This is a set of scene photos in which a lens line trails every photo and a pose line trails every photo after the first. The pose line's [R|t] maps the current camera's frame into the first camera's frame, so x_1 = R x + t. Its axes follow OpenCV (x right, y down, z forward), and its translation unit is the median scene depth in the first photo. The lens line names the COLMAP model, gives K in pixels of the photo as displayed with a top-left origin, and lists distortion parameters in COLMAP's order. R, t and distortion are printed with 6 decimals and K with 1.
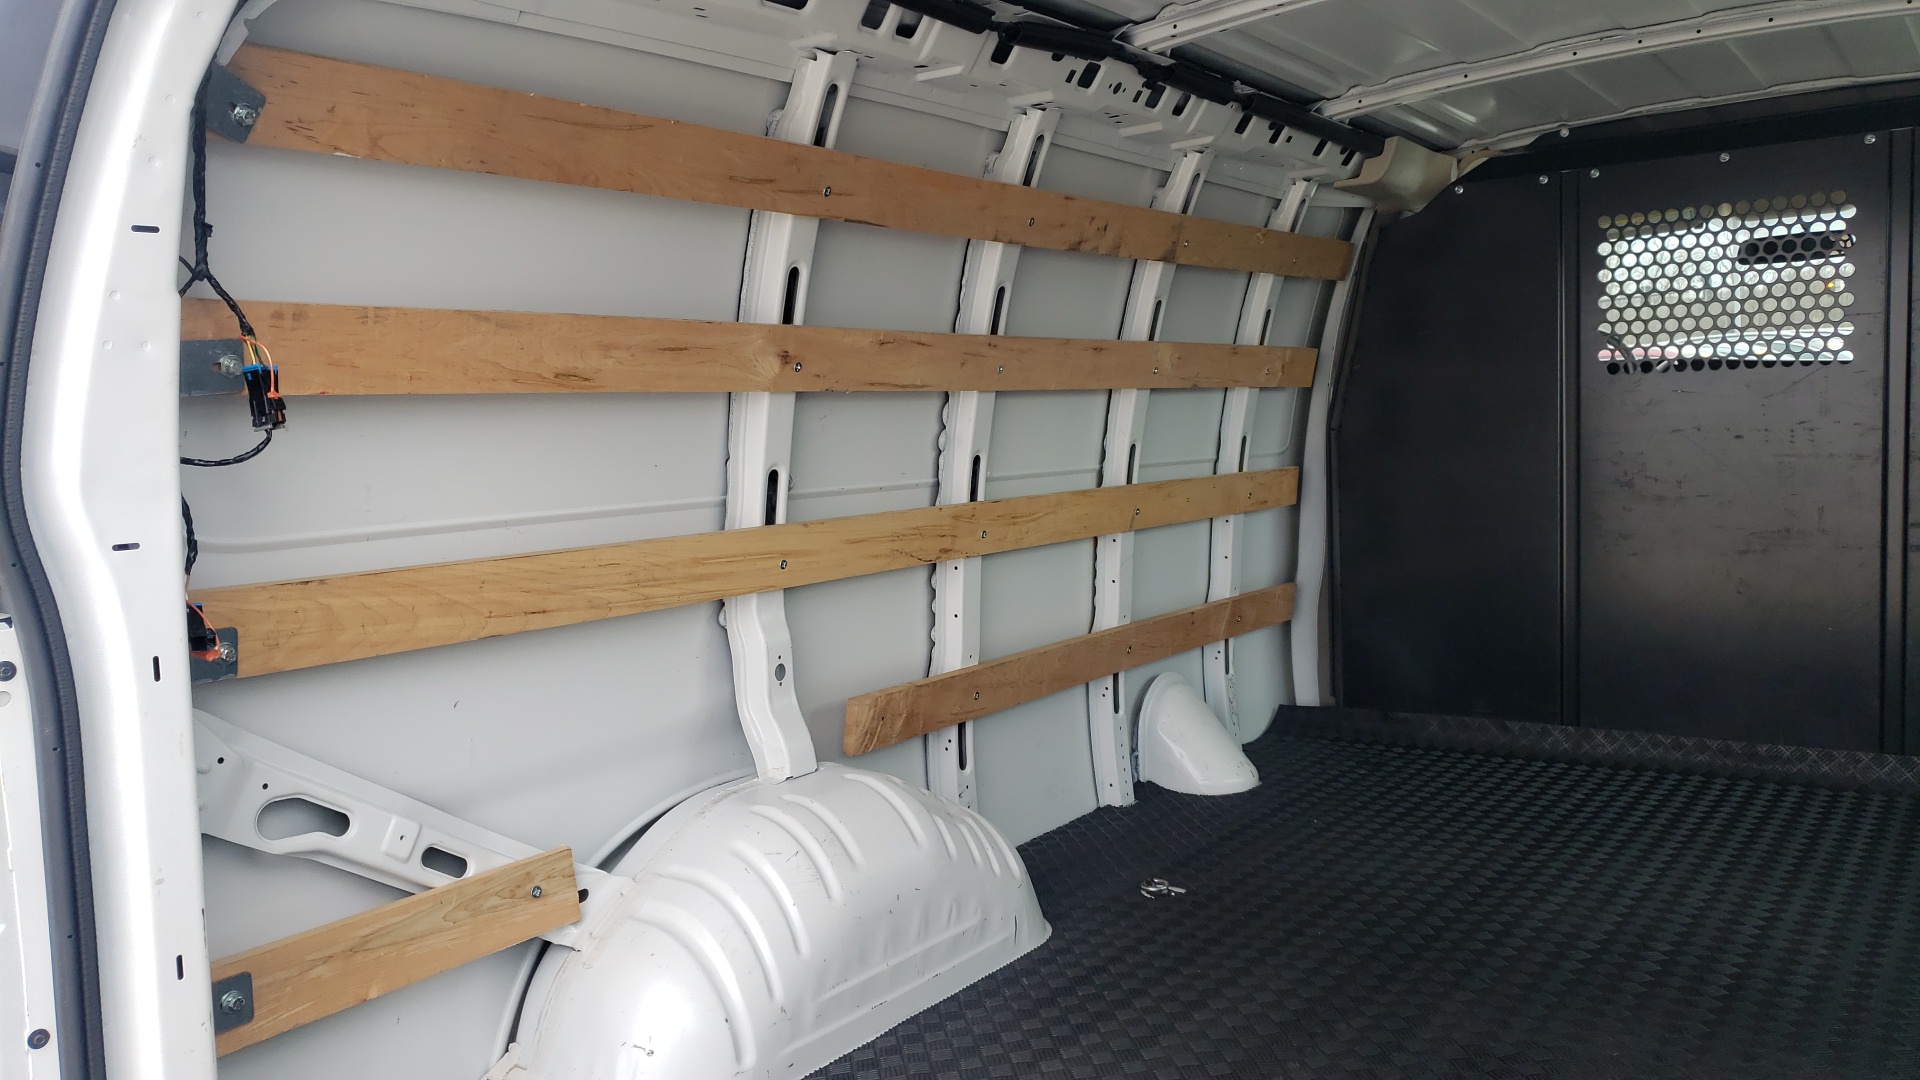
lens RADIAL K [[1417.0, 0, 842.7], [0, 1417.0, 536.6], [0, 0, 1]] dist [0.043244, -0.117140]
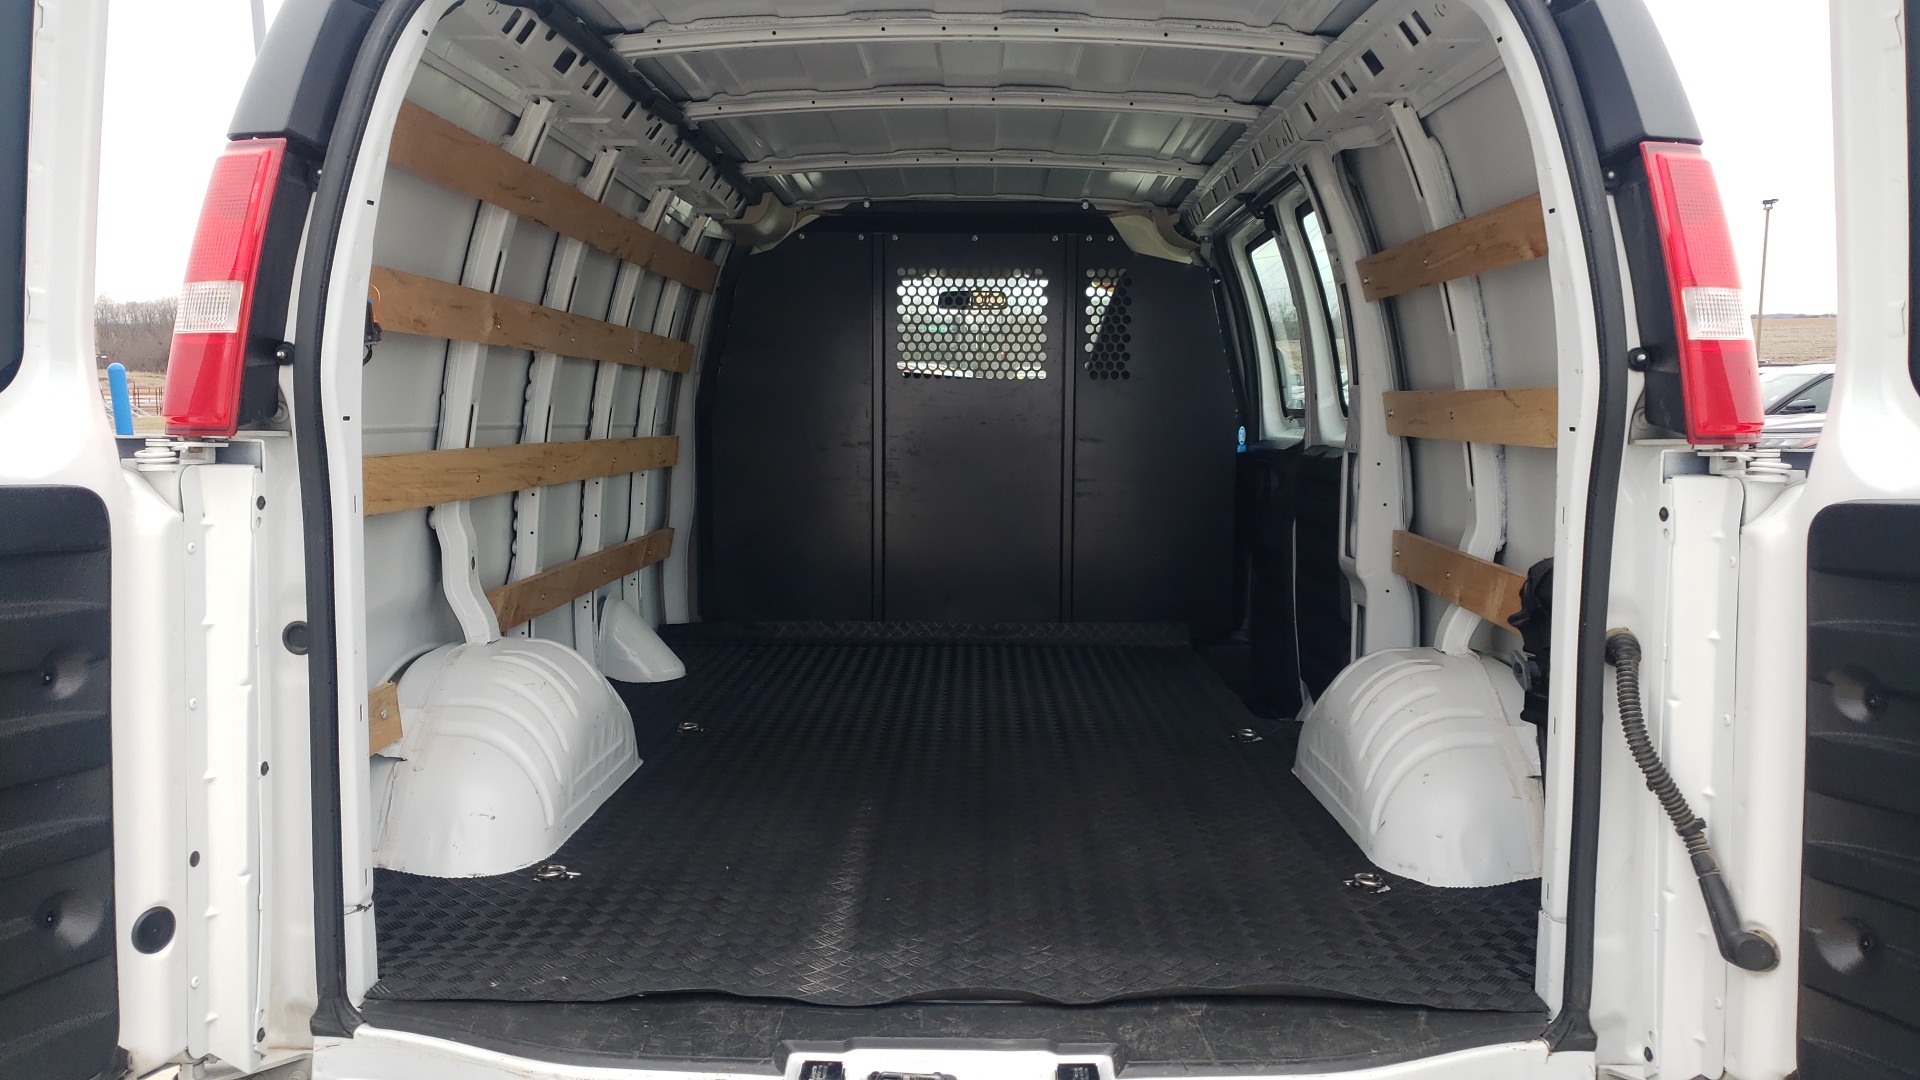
lens RADIAL K [[1511.8, 0, 960.0], [0, 1511.8, 540.0], [0, 0, 1]] dist [0.056056, -0.013955]
pose [[0.769433, -0.004378, 0.638713, -0.430922], [0.006406, 0.999979, -0.000862, 0.058072], [-0.638696, 0.004755, 0.769445, -0.248862]]
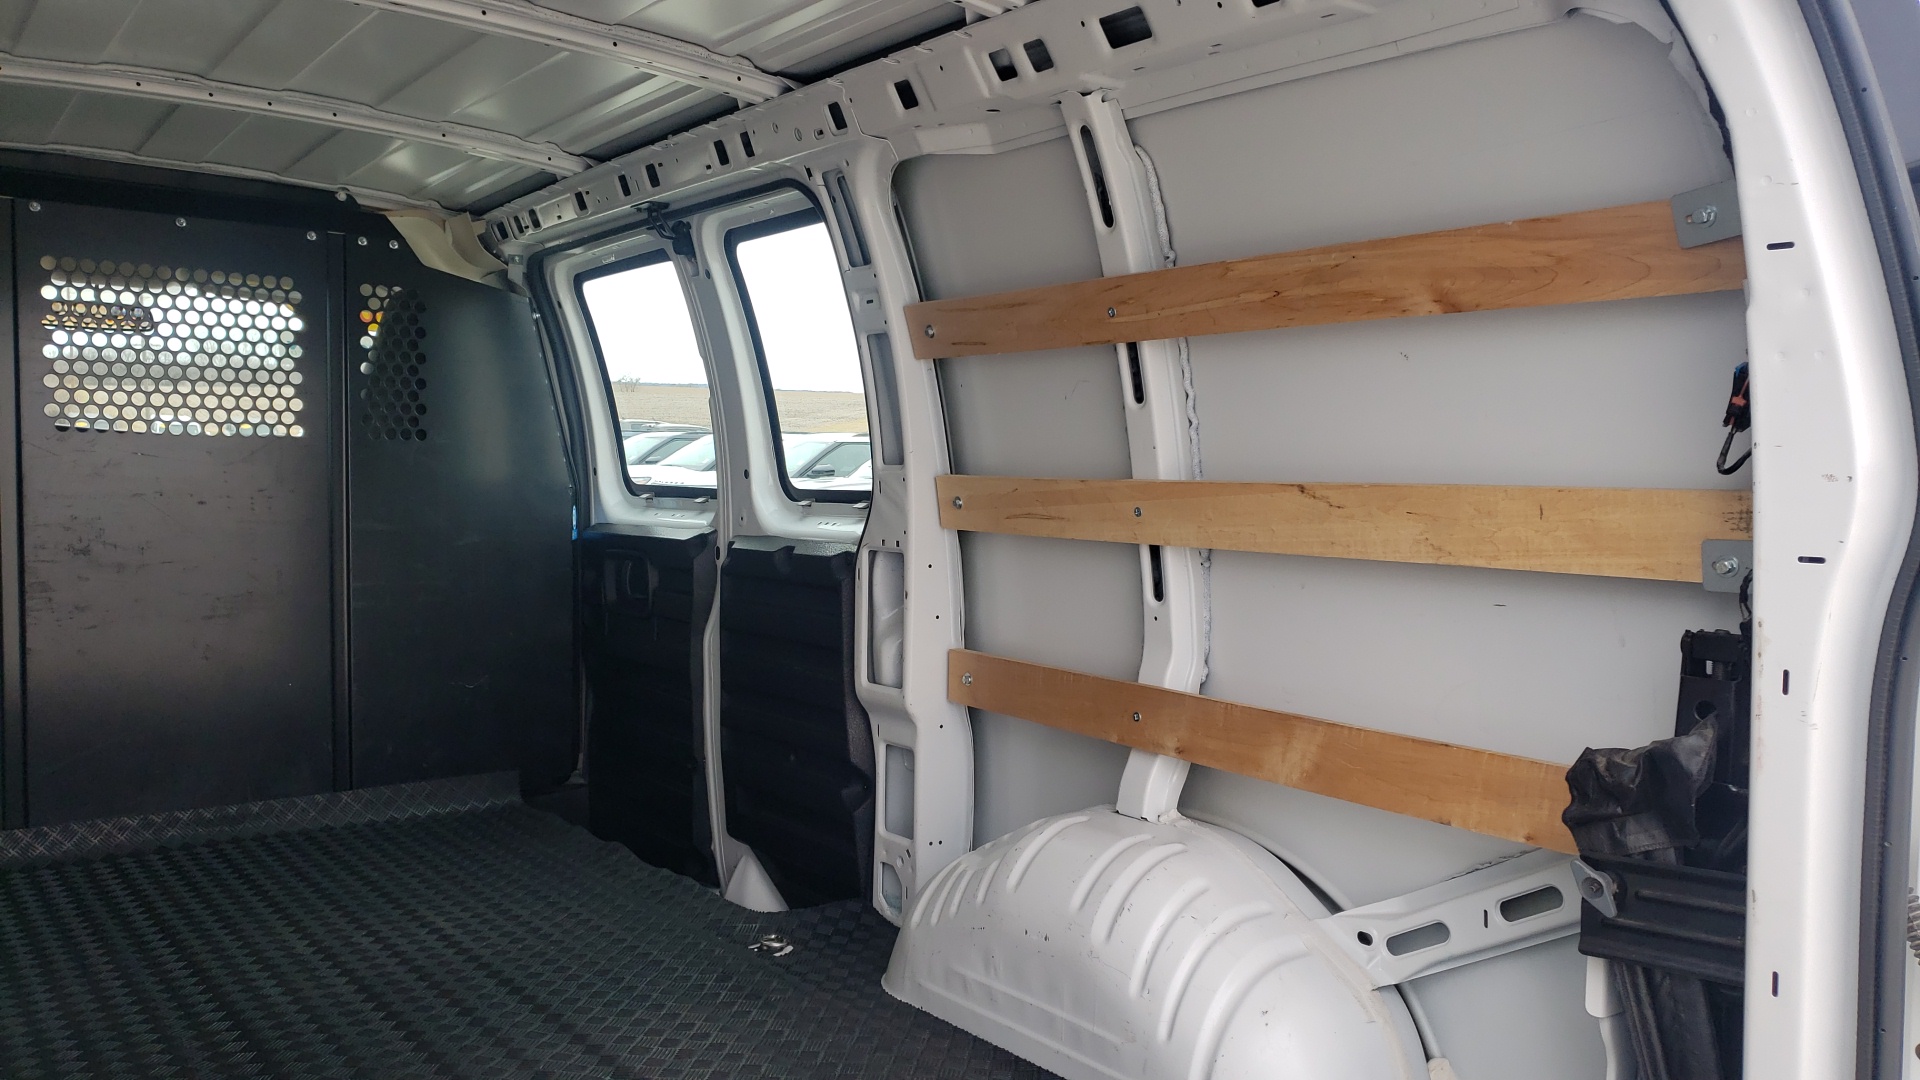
lens RADIAL K [[1511.8, 0, 960.0], [0, 1511.8, 540.0], [0, 0, 1]] dist [0.056056, -0.013955]
pose [[0.215251, 0.006835, 0.976535, -0.312812], [0.048153, 0.998685, -0.017604, 0.000909], [-0.975371, 0.050812, 0.214638, 0.243085]]
